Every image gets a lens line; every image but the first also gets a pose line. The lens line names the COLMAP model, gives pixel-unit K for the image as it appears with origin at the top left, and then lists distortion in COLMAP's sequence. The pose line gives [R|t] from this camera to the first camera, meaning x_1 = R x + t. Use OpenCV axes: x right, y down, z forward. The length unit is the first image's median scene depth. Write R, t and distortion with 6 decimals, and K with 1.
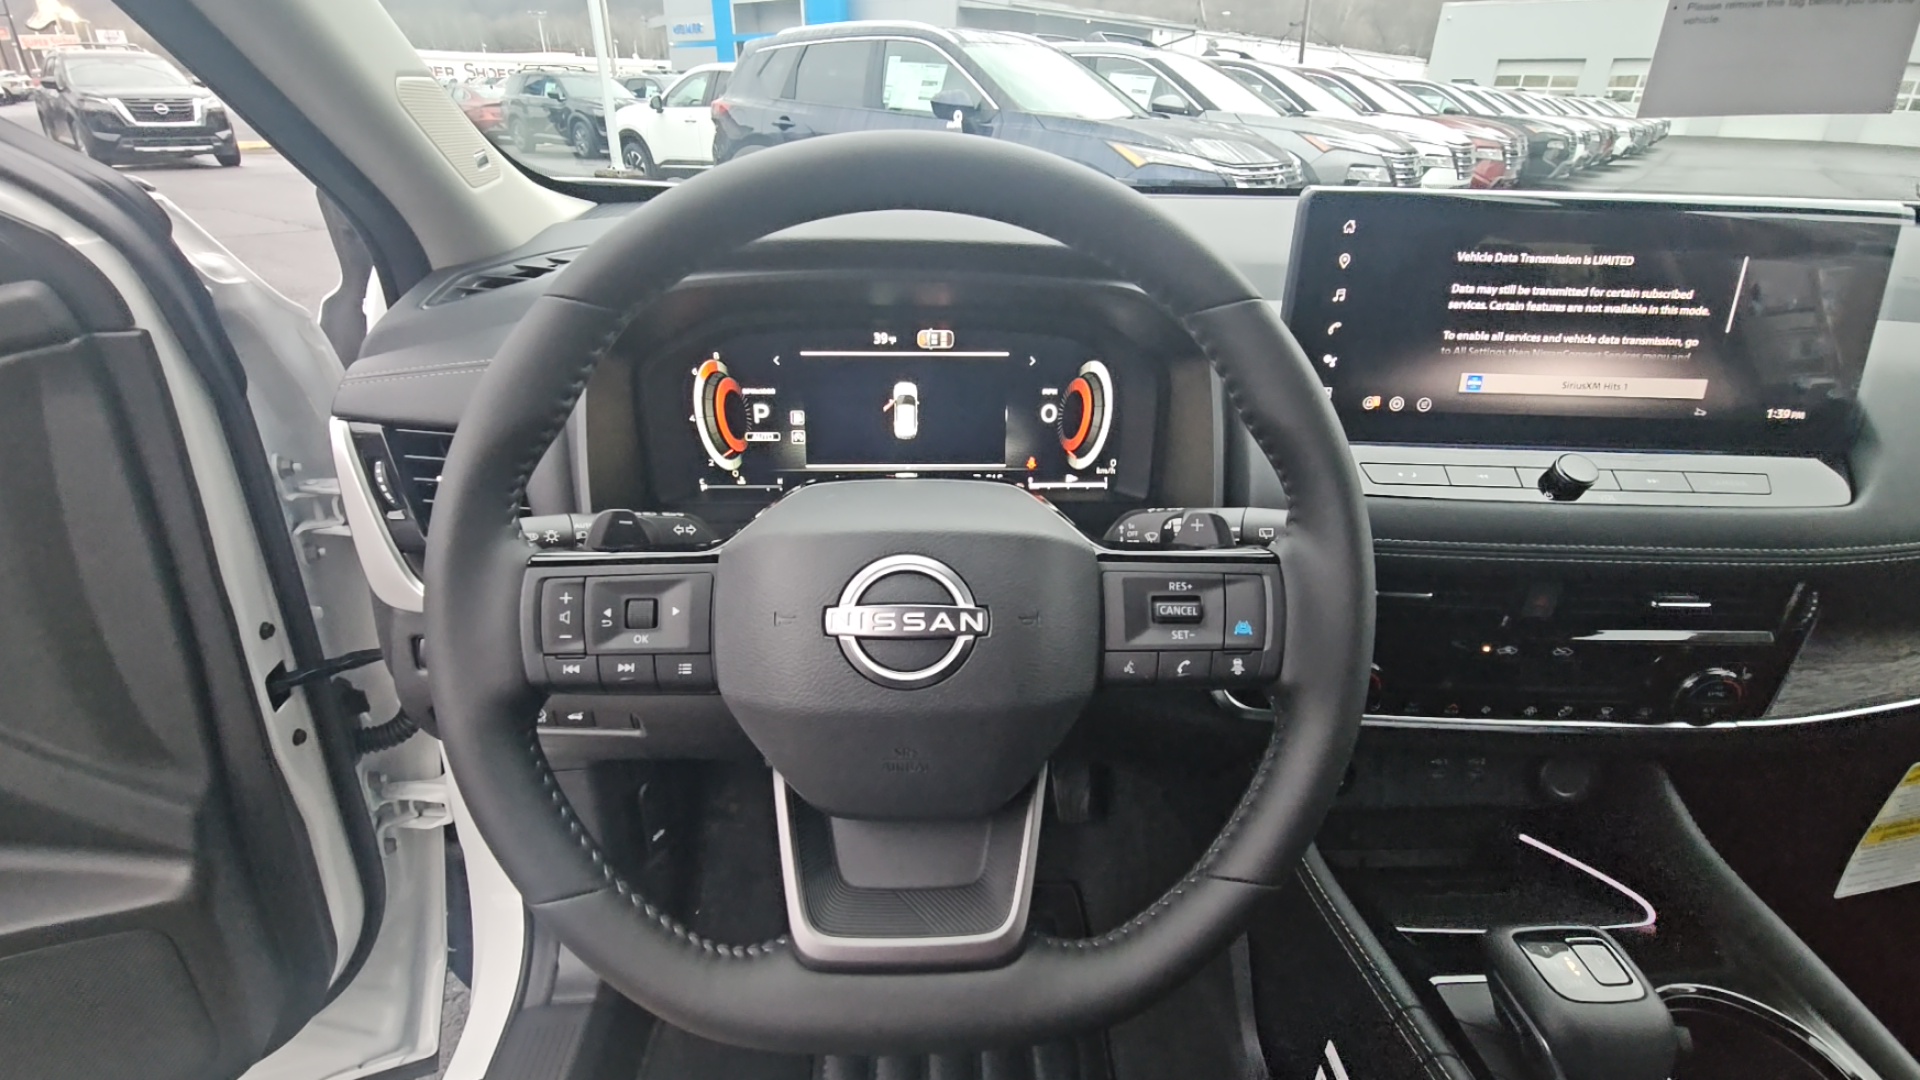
lens RADIAL K [[857.5, 0, 961.7], [0, 857.5, 531.7], [0, 0, 1]] dist [0.015952, -0.011444]
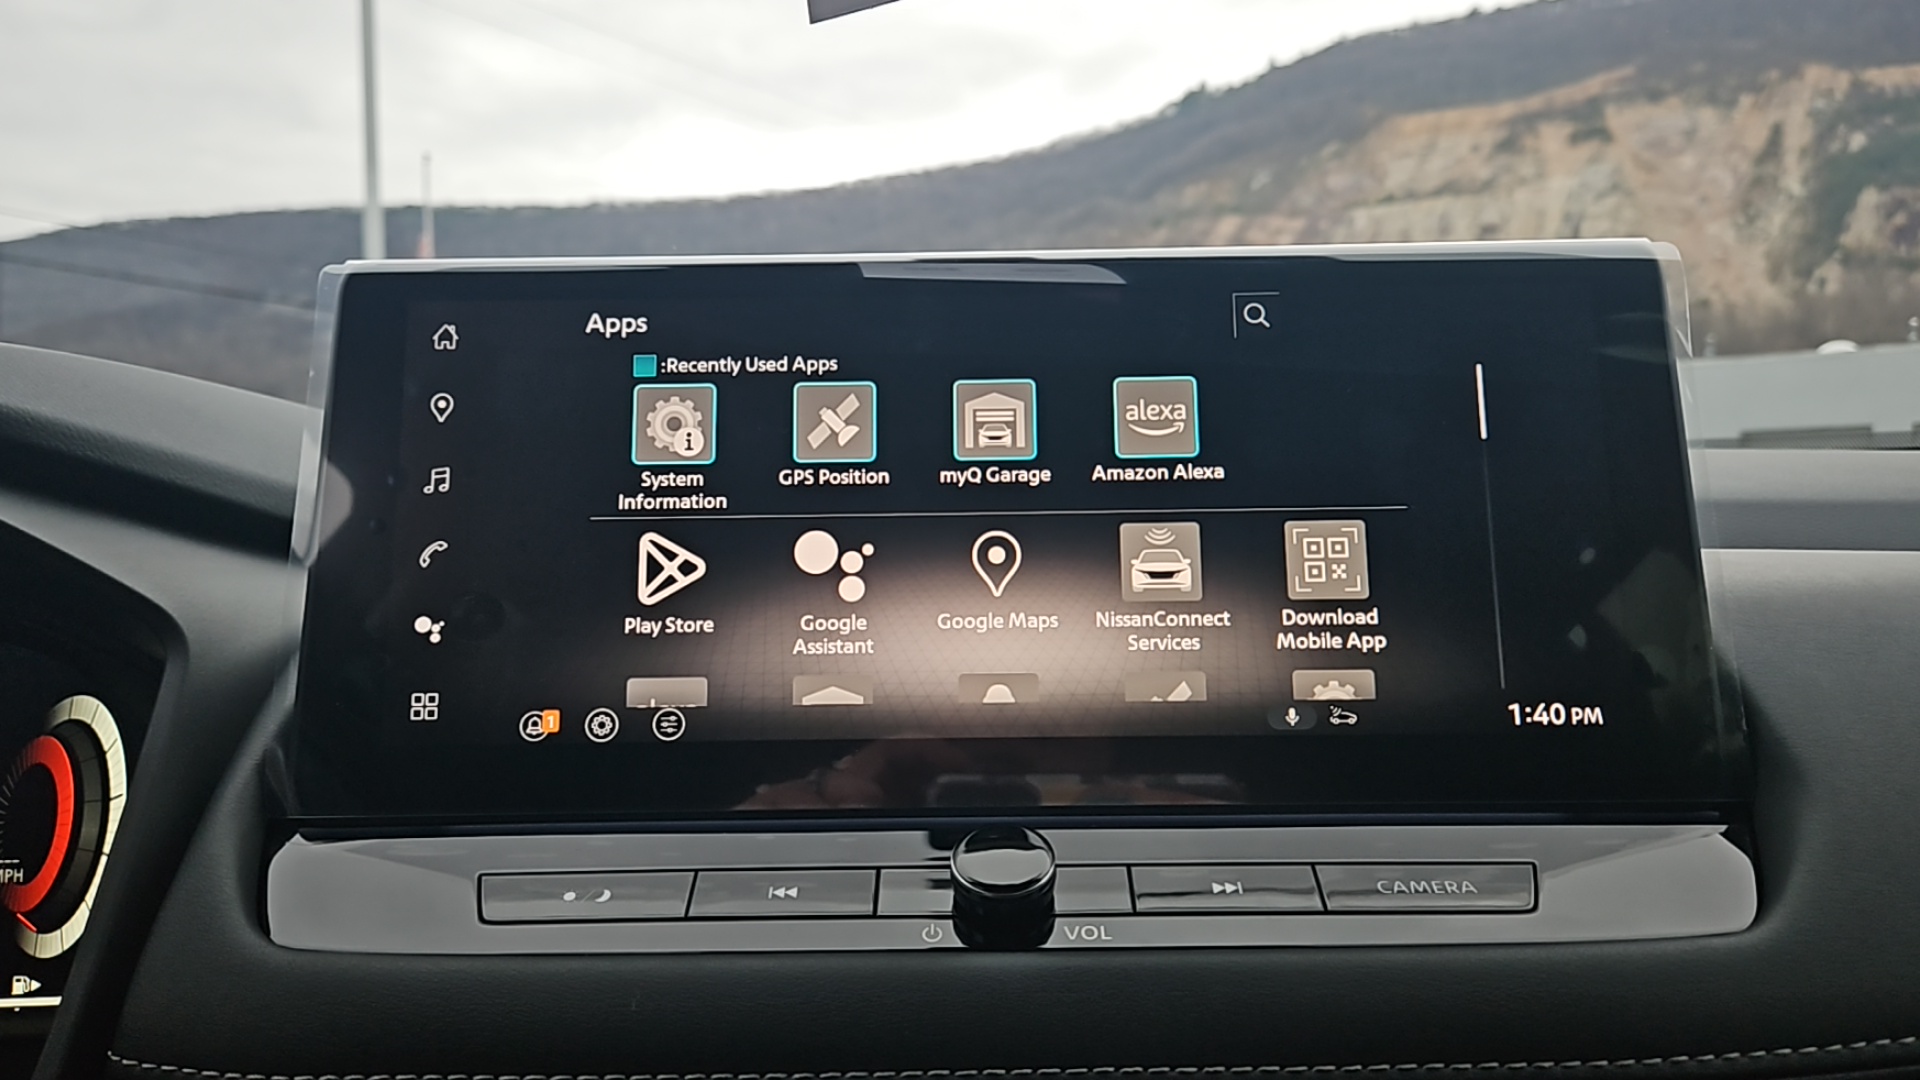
lens RADIAL K [[1443.4, 0, 964.1], [0, 1443.4, 528.9], [0, 0, 1]] dist [0.034068, -0.029596]
pose [[0.999216, -0.039587, 0.000844, 0.683322], [0.035857, 0.895585, -0.443444, 0.077358], [0.016799, 0.443126, 0.896302, 0.352443]]
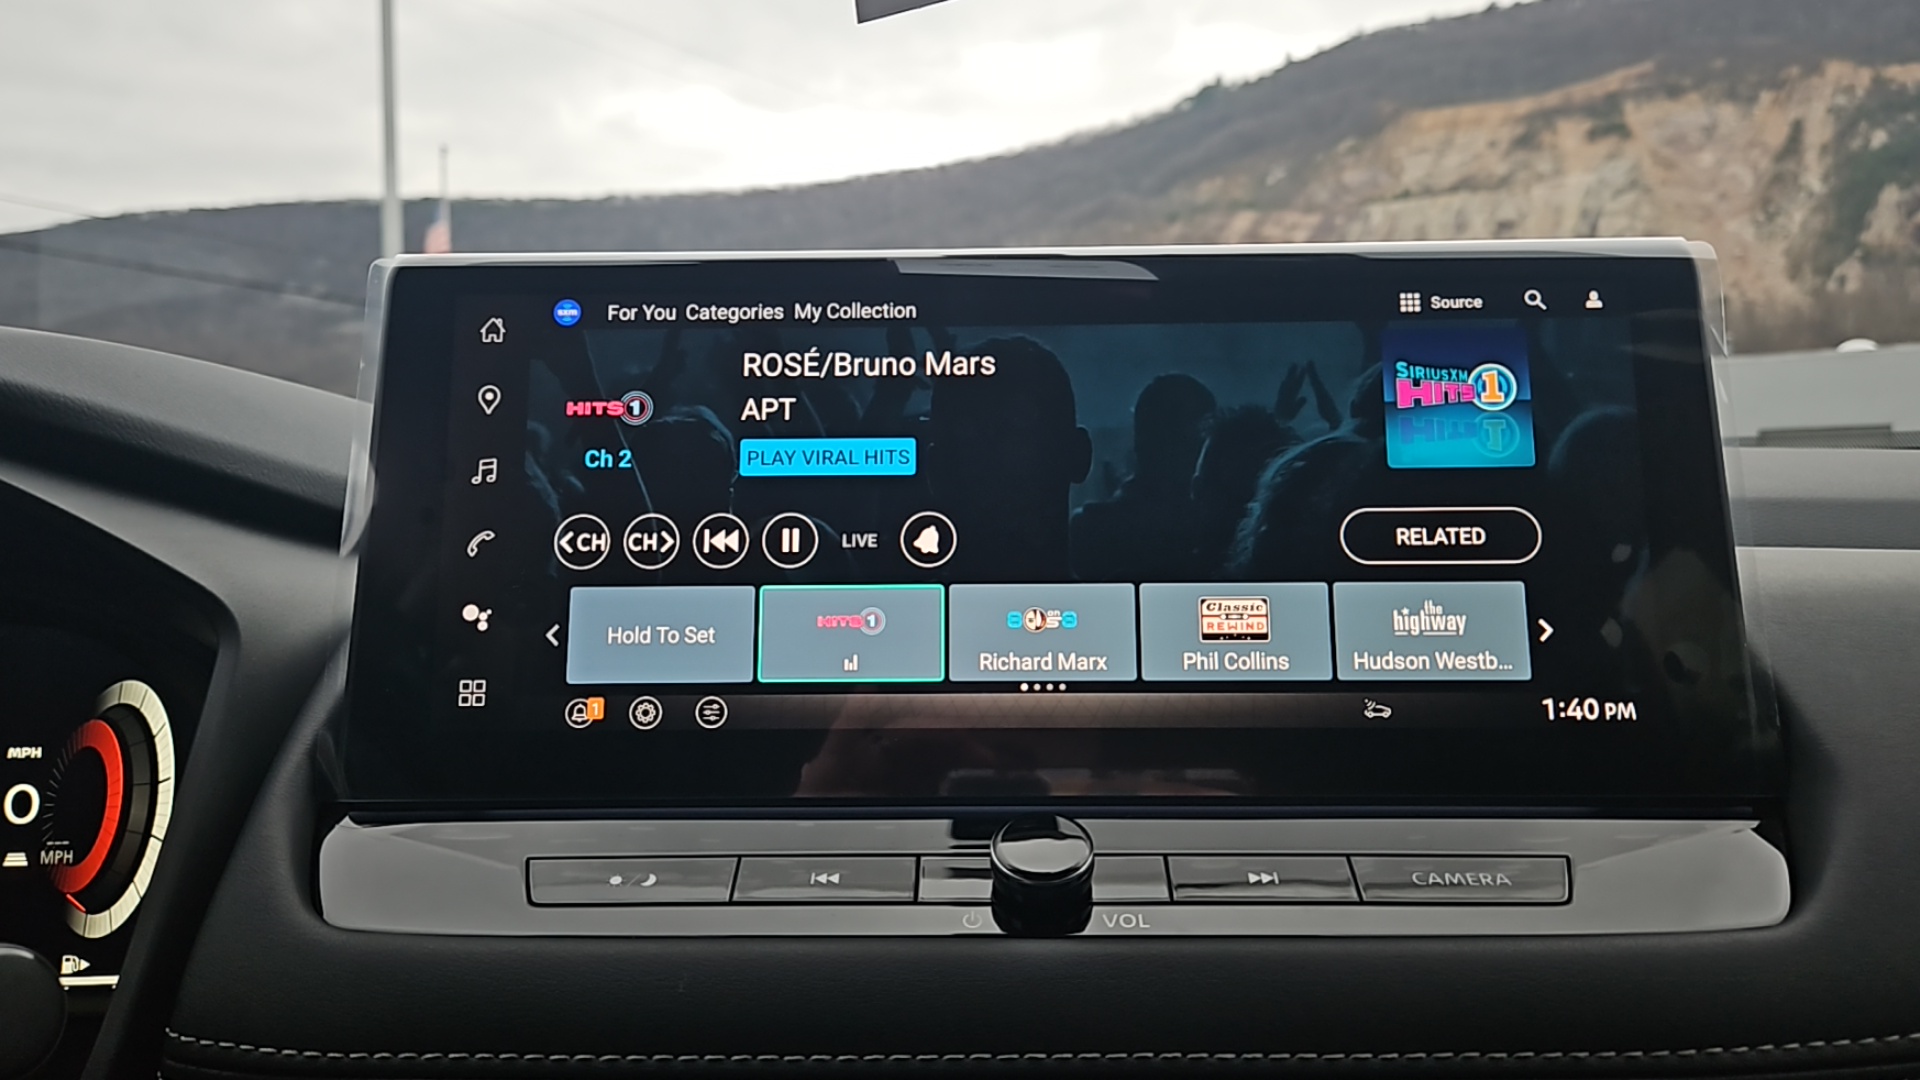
lens RADIAL K [[1443.4, 0, 960.9], [0, 1443.4, 526.6], [0, 0, 1]] dist [0.034068, -0.029596]
pose [[0.999396, -0.033305, -0.009929, 0.670286], [0.025498, 0.896808, -0.441685, 0.081545], [0.023615, 0.441165, 0.897115, 0.344428]]
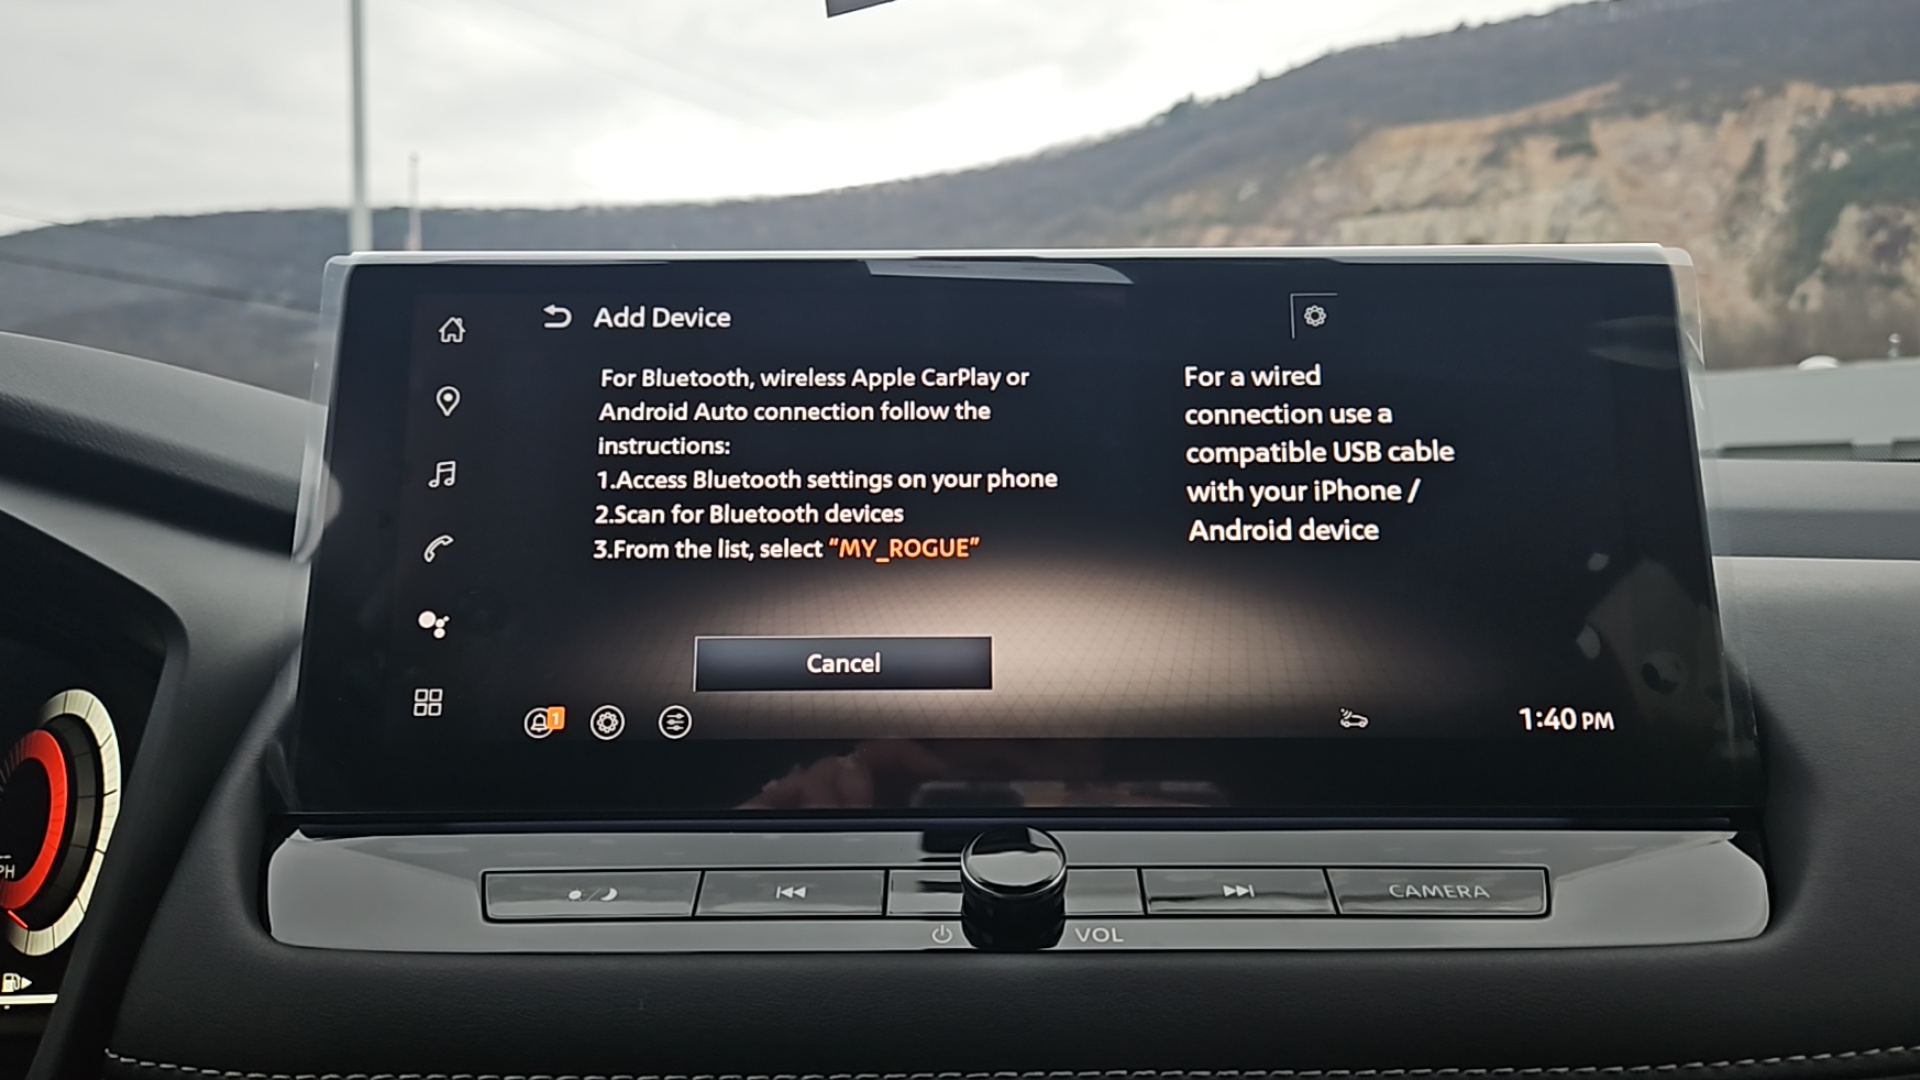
lens RADIAL K [[1443.4, 0, 963.3], [0, 1443.4, 529.4], [0, 0, 1]] dist [0.034068, -0.029596]
pose [[0.999477, -0.030502, 0.010785, 0.671034], [0.032104, 0.893890, -0.447136, 0.078448], [0.003998, 0.447248, 0.894401, 0.357909]]
